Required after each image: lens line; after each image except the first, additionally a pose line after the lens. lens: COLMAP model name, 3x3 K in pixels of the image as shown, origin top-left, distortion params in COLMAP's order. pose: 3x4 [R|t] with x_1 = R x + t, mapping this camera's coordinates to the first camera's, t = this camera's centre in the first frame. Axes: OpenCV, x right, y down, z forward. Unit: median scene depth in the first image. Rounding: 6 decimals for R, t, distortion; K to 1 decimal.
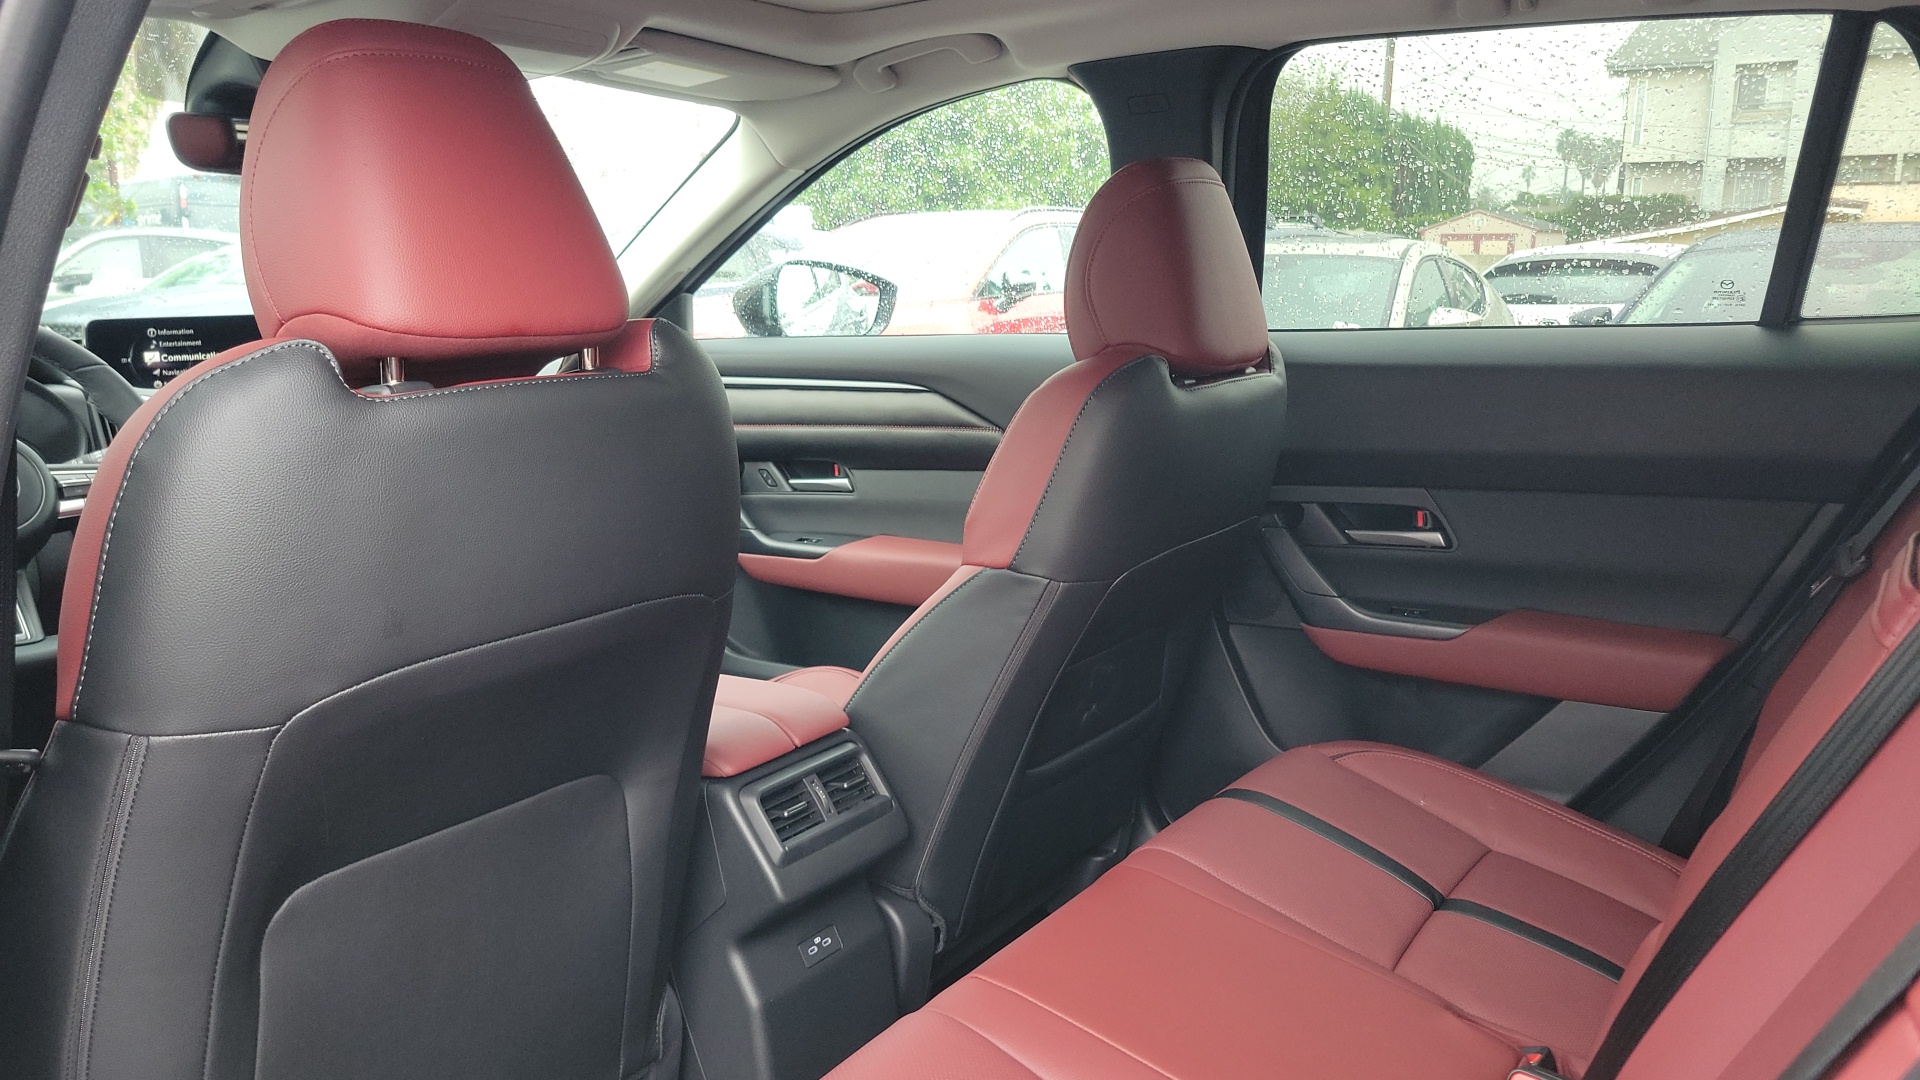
lens RADIAL K [[1490.0, 0, 964.8], [0, 1490.0, 492.7], [0, 0, 1]] dist [0.069060, -0.068511]
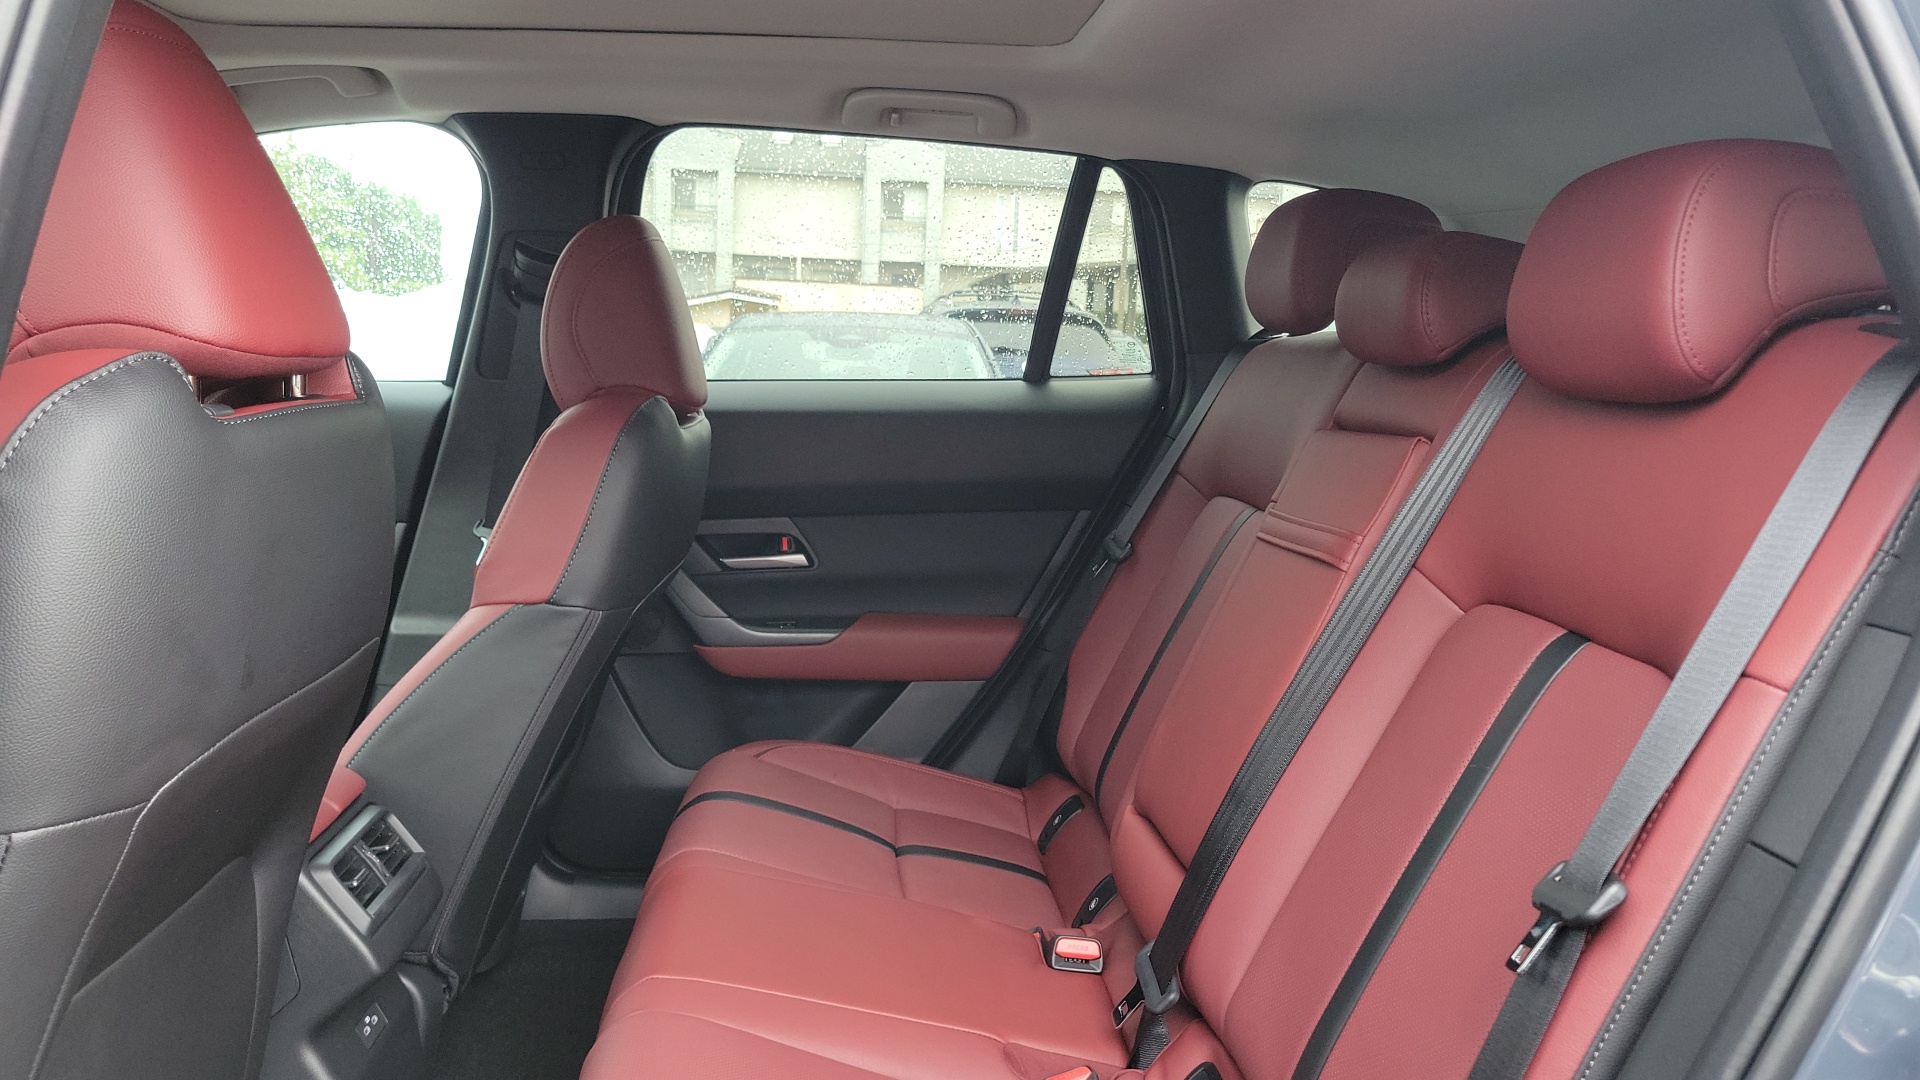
lens RADIAL K [[1490.0, 0, 964.8], [0, 1490.0, 492.7], [0, 0, 1]] dist [0.069060, -0.068511]
pose [[0.772541, -0.033266, 0.634093, -0.348901], [0.063102, 0.997705, -0.024537, 0.016586], [-0.631822, 0.058969, 0.772867, 0.019924]]
